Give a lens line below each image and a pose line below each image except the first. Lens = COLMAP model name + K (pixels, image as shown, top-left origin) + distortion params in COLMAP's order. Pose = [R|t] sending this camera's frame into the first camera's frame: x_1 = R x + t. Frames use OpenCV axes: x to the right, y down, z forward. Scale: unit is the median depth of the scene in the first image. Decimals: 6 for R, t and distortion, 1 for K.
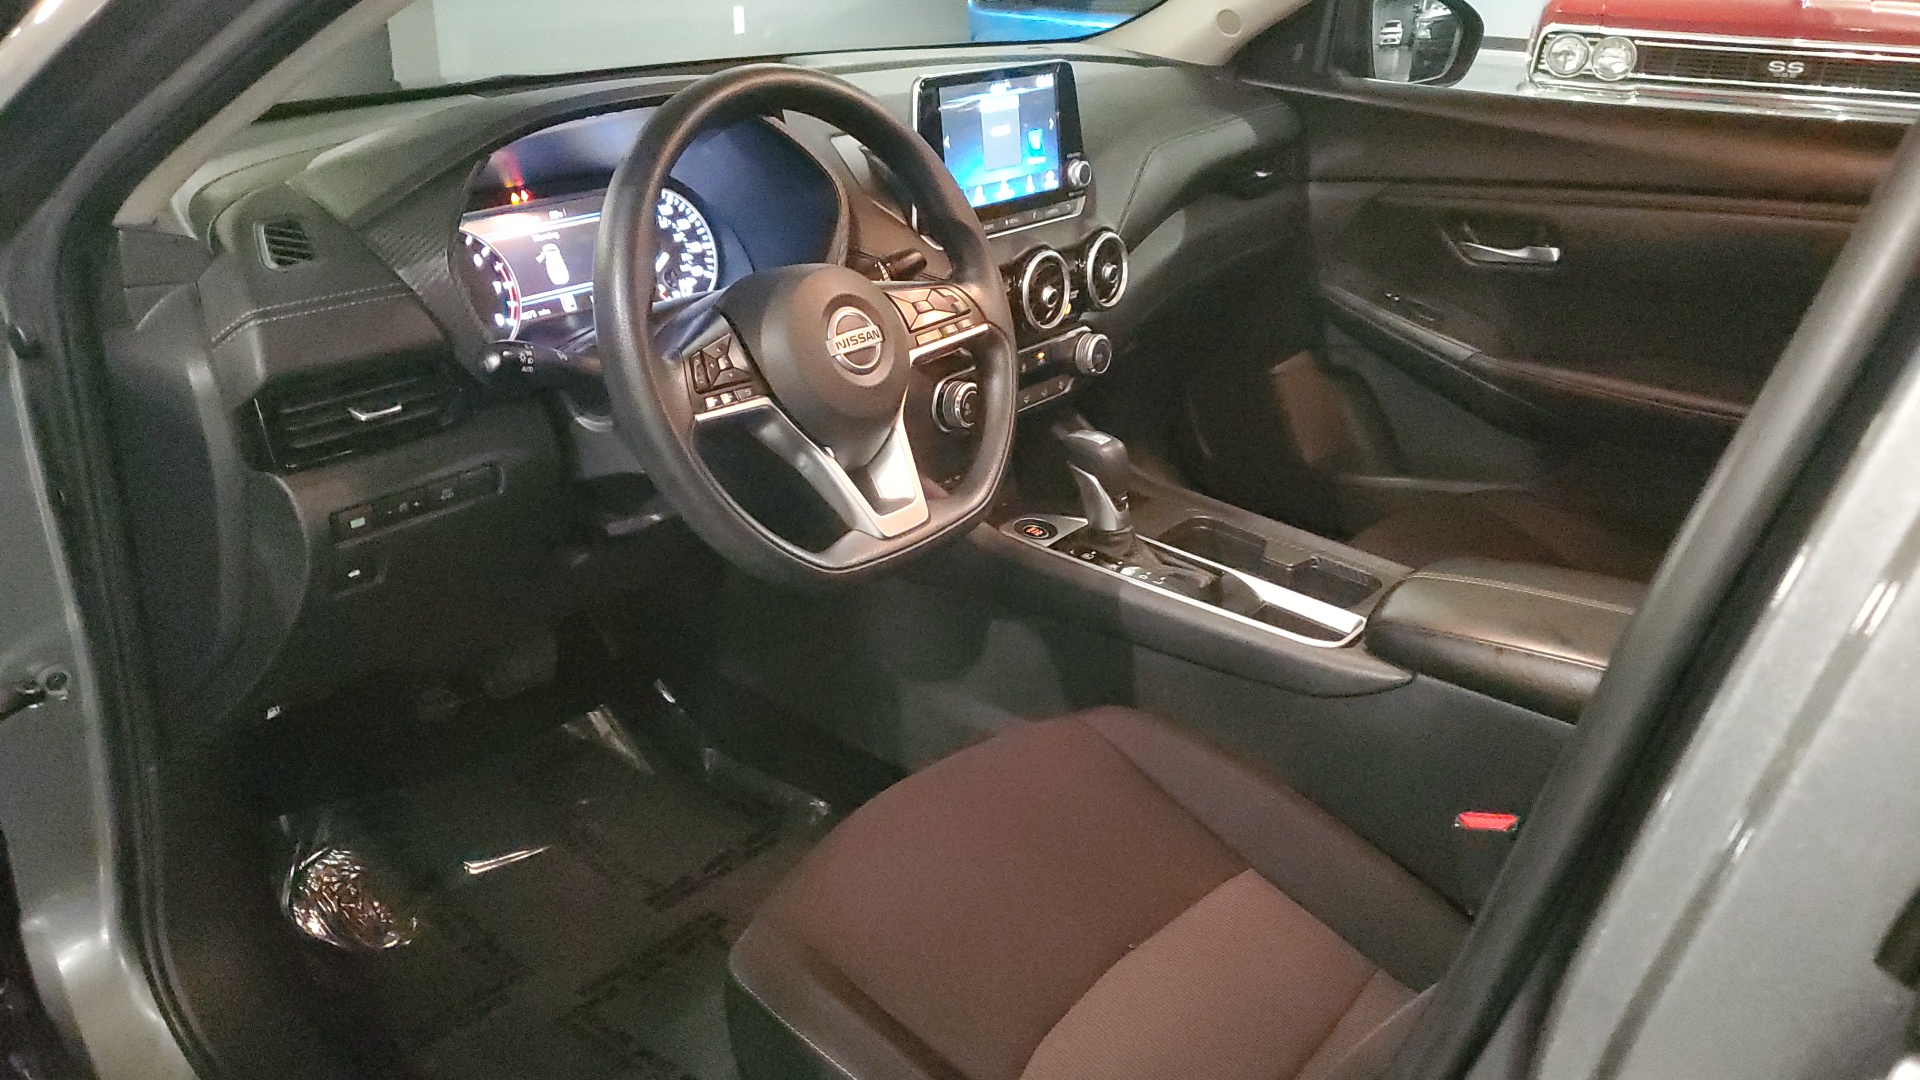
lens RADIAL K [[1551.3, 0, 971.0], [0, 1551.3, 554.4], [0, 0, 1]] dist [0.061091, -0.071621]
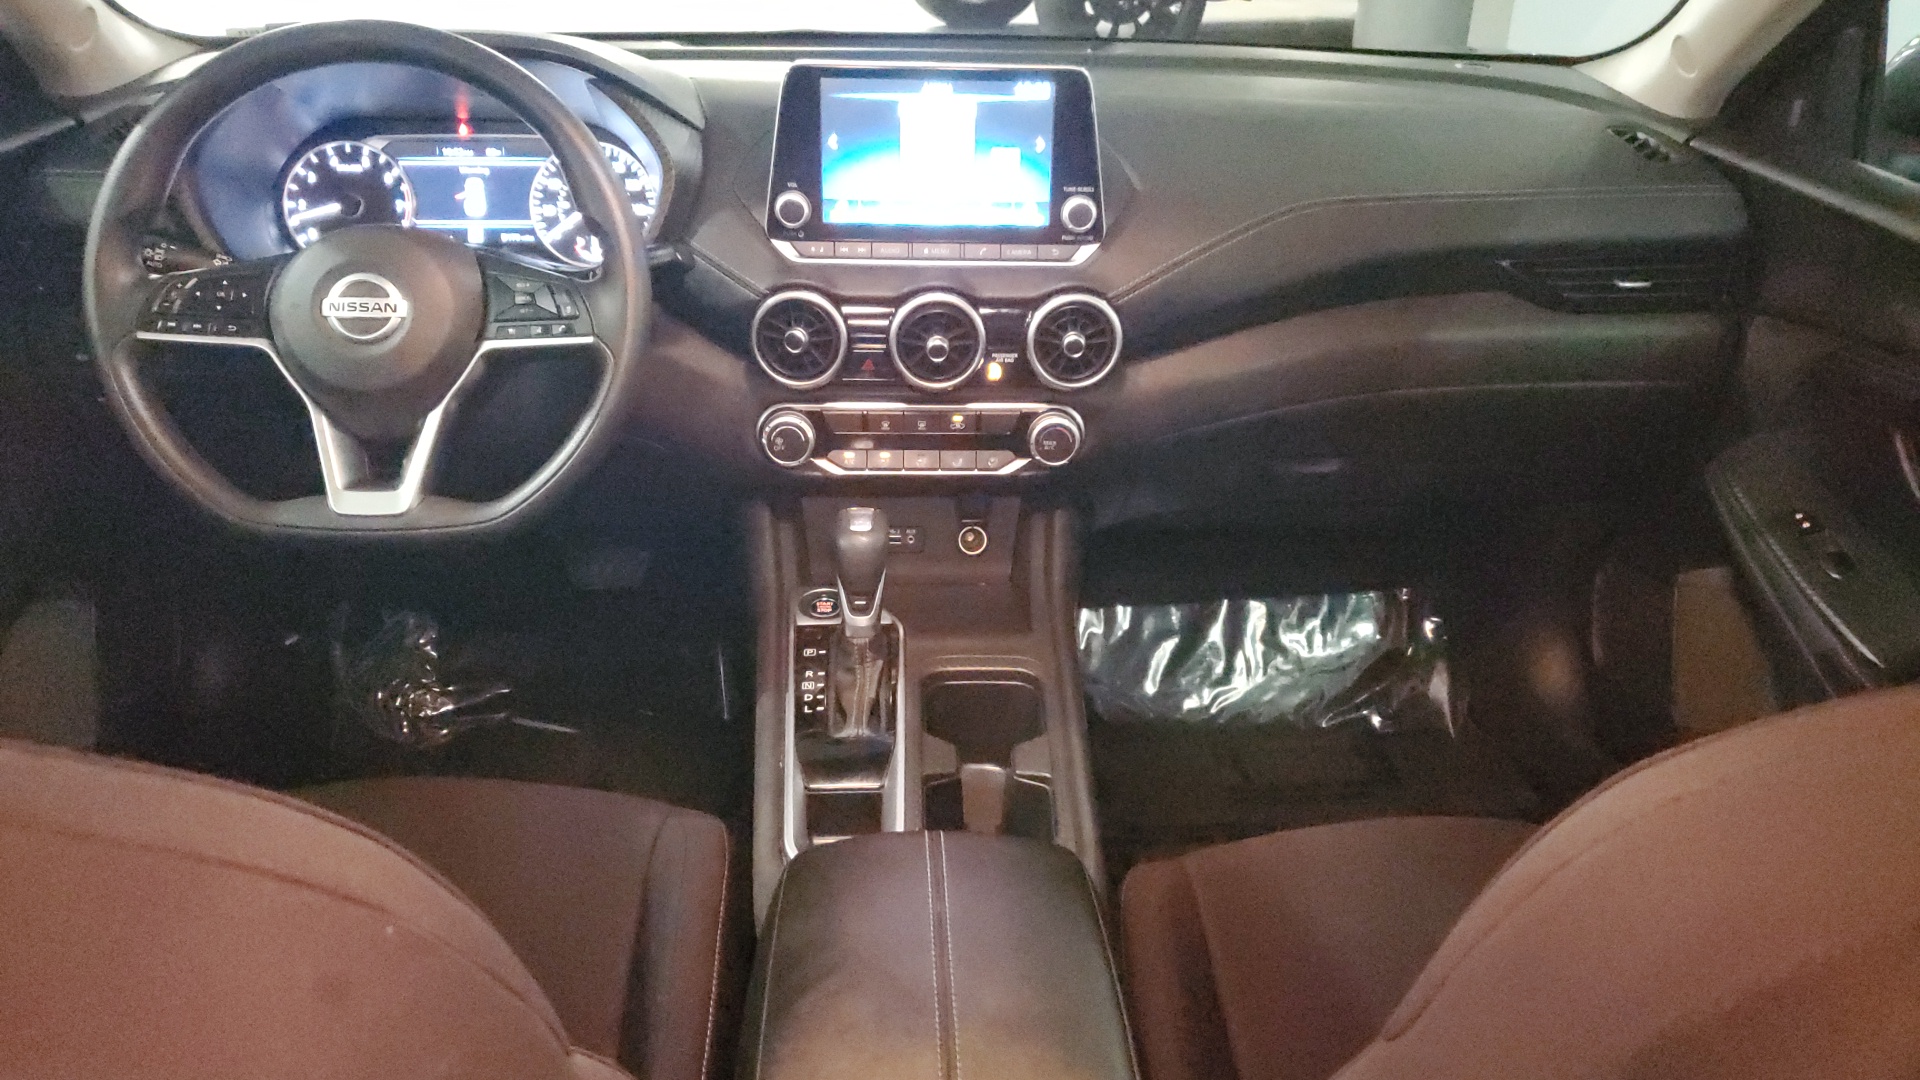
lens RADIAL K [[1551.3, 0, 954.1], [0, 1551.3, 558.4], [0, 0, 1]] dist [0.061091, -0.071621]
pose [[0.648213, 0.320275, -0.690828, 0.661745], [-0.309616, 0.939718, 0.145147, -0.184045], [0.695671, 0.119805, 0.708300, 0.439197]]
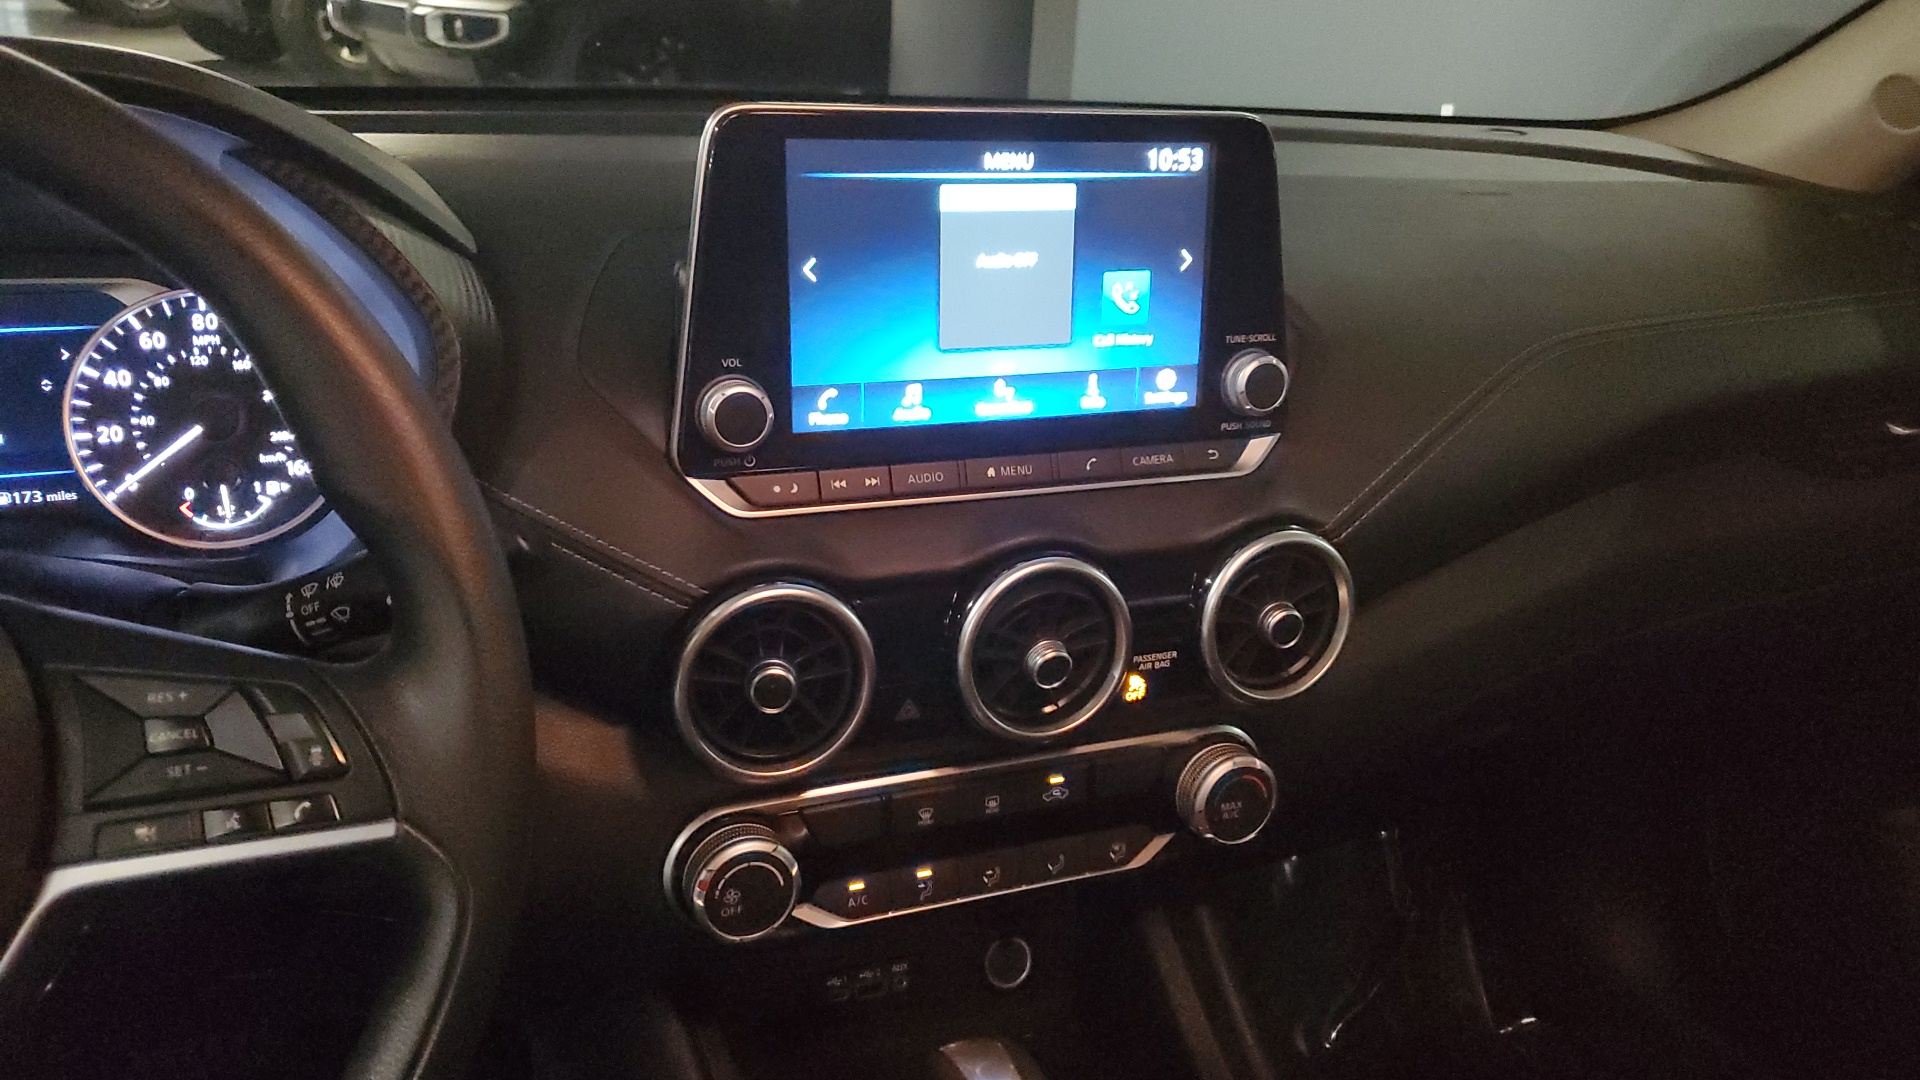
lens RADIAL K [[1551.3, 0, 973.6], [0, 1551.3, 540.4], [0, 0, 1]] dist [0.061091, -0.071621]
pose [[0.867696, 0.196416, -0.456645, 0.215314], [-0.227153, 0.973775, -0.012776, -0.189023], [0.442160, 0.114814, 0.889557, 0.624385]]
